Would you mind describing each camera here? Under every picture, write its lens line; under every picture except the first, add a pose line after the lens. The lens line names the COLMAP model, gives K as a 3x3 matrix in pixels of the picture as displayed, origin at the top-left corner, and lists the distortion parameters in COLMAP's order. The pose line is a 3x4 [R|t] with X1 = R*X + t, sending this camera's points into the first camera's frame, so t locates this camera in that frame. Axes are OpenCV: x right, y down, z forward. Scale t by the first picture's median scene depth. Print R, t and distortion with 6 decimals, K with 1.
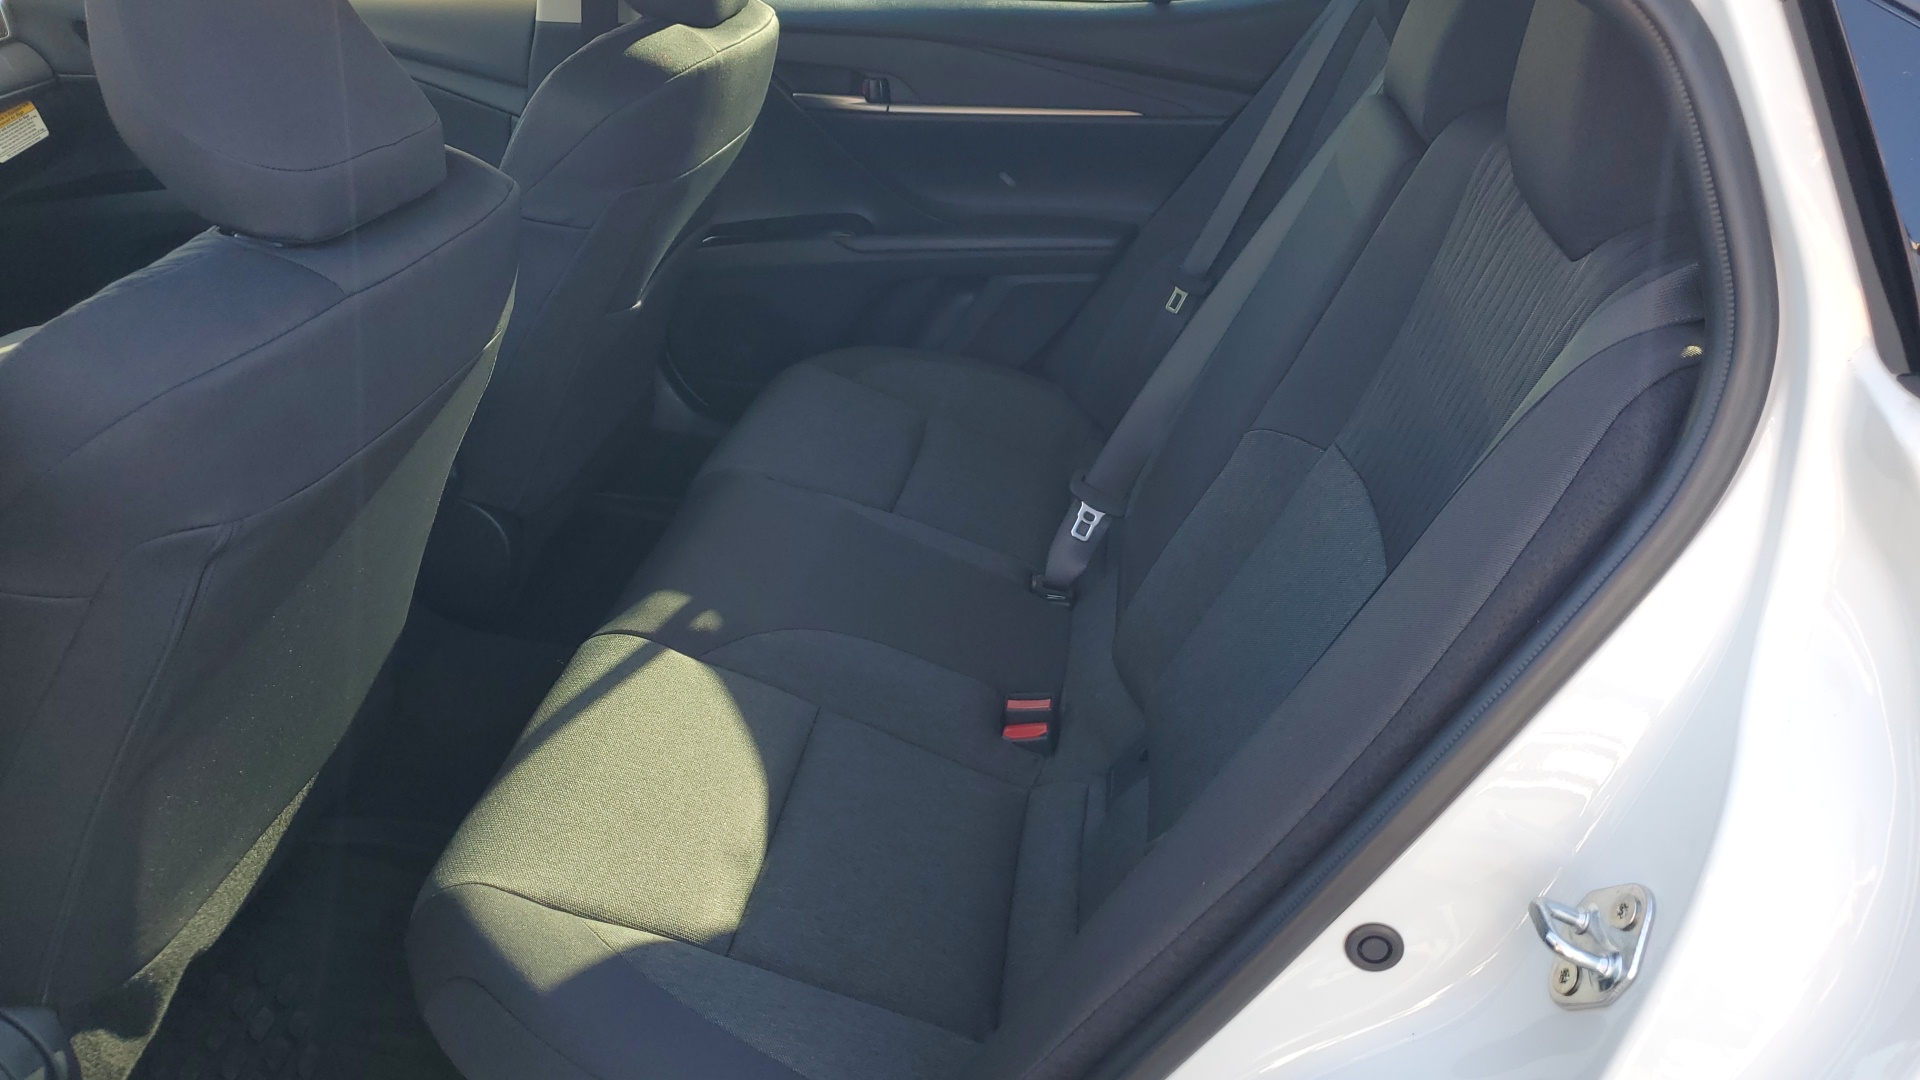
lens RADIAL K [[1410.8, 0, 967.6], [0, 1410.8, 556.3], [0, 0, 1]] dist [0.008686, 0.005017]
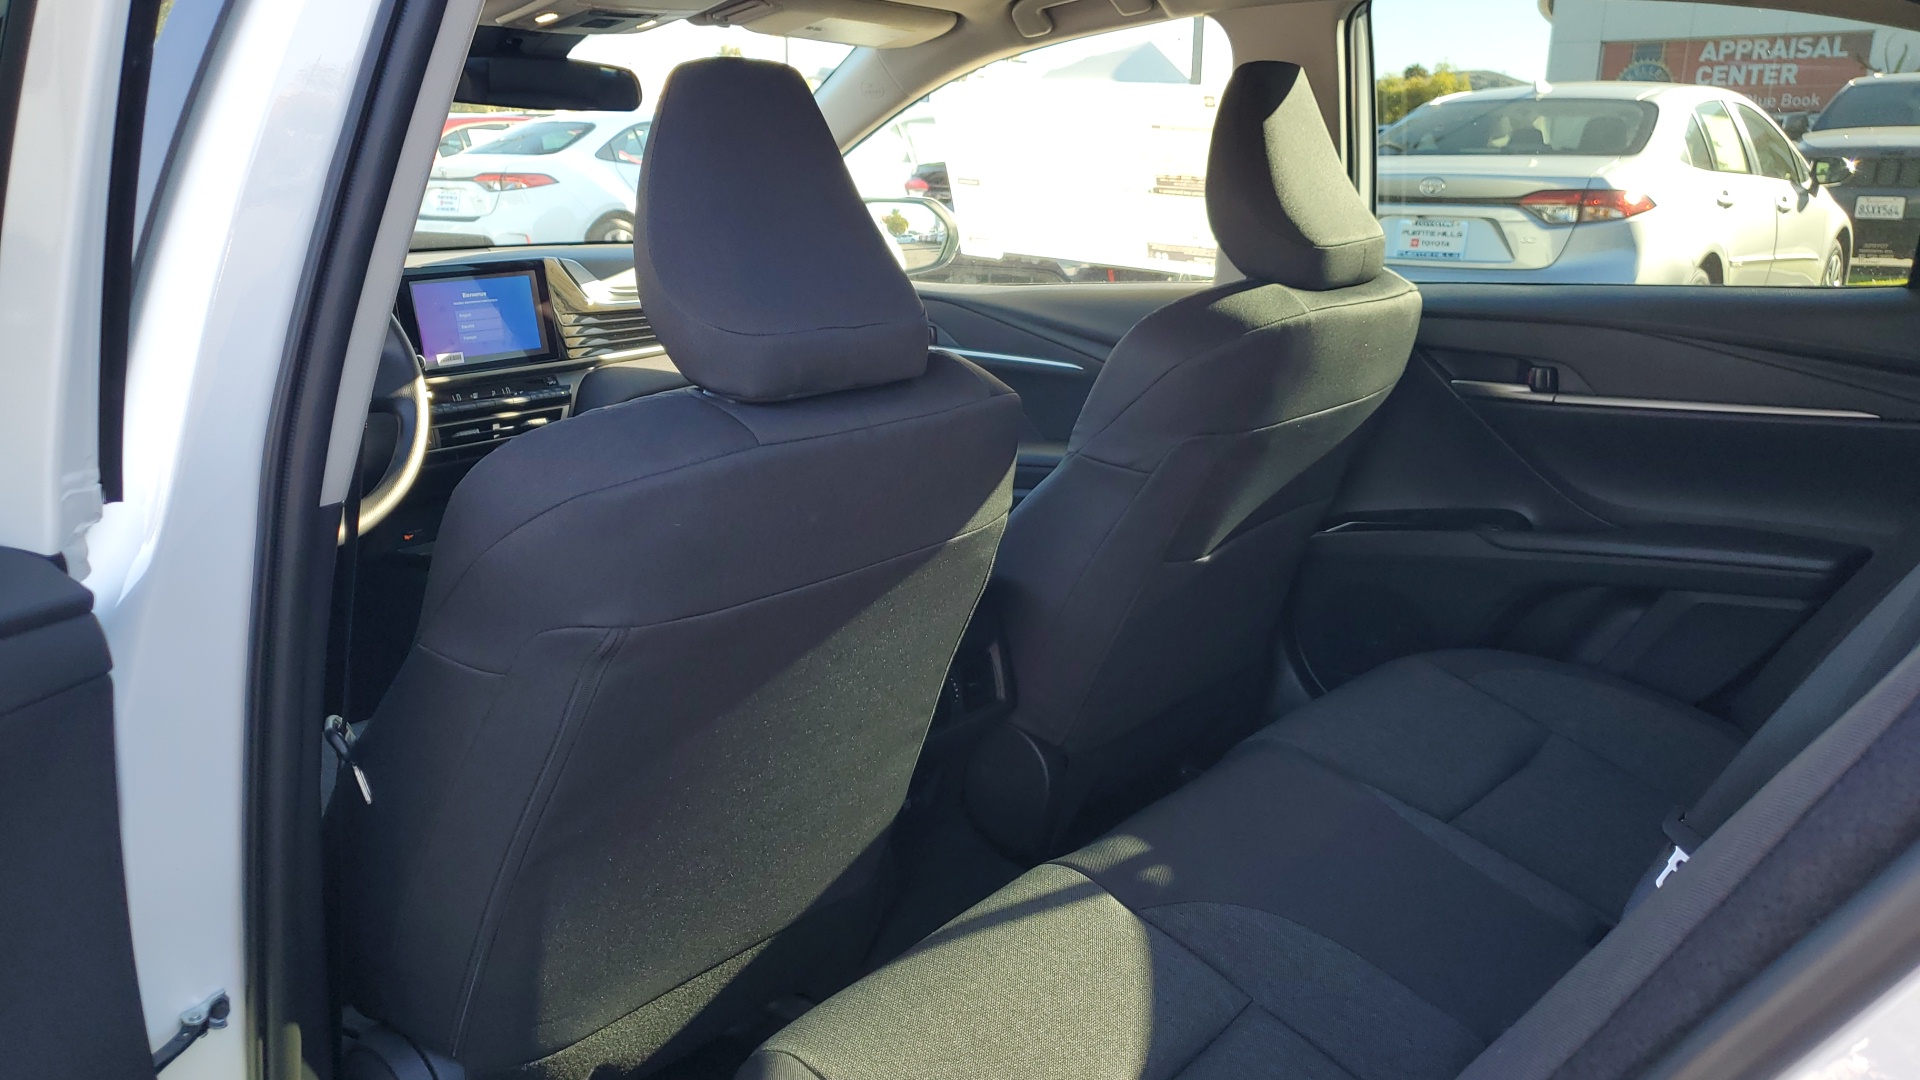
lens RADIAL K [[1436.1, 0, 960.0], [0, 1436.1, 540.0], [0, 0, 1]] dist [0.009555, 0.002737]
pose [[0.854084, 0.090925, -0.512126, 0.111315], [-0.210843, 0.960602, -0.181078, 0.022717], [0.475485, 0.262634, 0.839606, 0.066163]]
